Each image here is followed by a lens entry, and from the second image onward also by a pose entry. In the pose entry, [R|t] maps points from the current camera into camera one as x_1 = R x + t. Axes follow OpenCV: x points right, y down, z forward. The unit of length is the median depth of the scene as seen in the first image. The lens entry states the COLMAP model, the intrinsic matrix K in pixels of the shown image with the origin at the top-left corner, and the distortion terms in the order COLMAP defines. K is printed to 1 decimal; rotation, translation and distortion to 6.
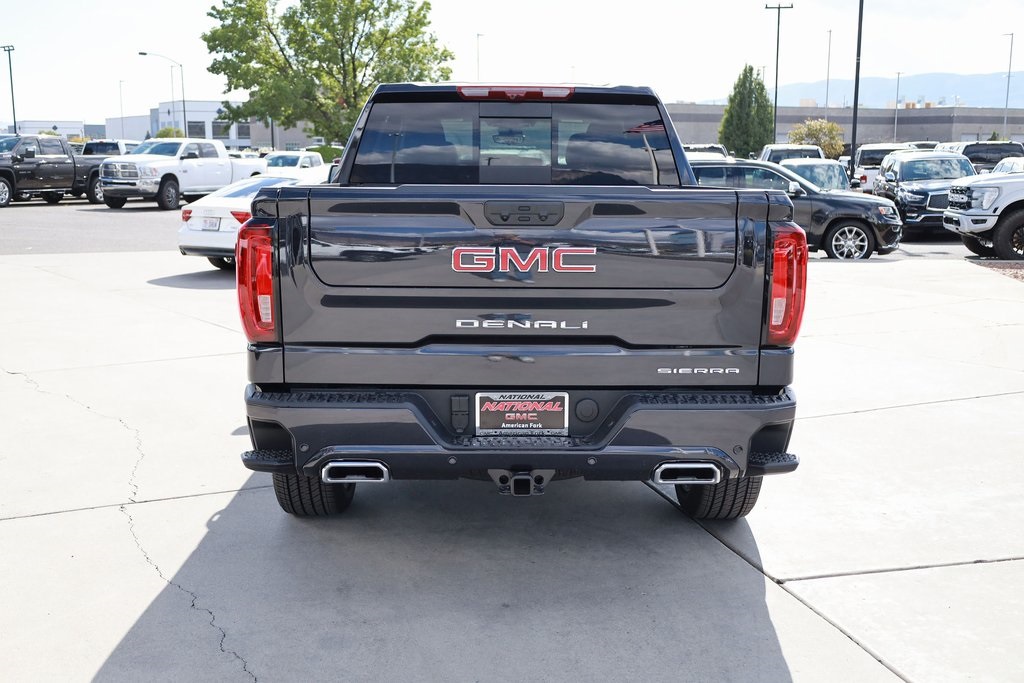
lens RADIAL K [[1170.2, 0, 512.0], [0, 1170.2, 341.5], [0, 0, 1]] dist [-0.017833, -0.008647]
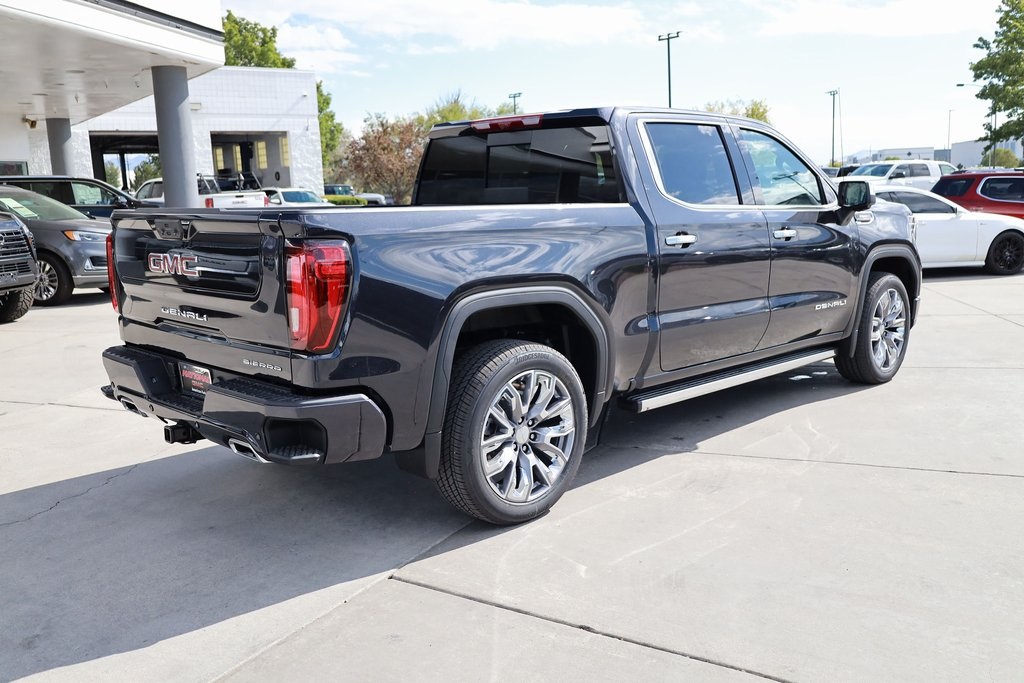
lens RADIAL K [[961.6, 0, 512.0], [0, 961.6, 341.5], [0, 0, 1]] dist [-0.018418, -0.000389]
pose [[0.652625, 0.094258, -0.751795, 0.196843], [-0.085321, 0.995063, 0.050692, -0.013008], [0.752862, 0.031062, 0.657445, 0.105045]]
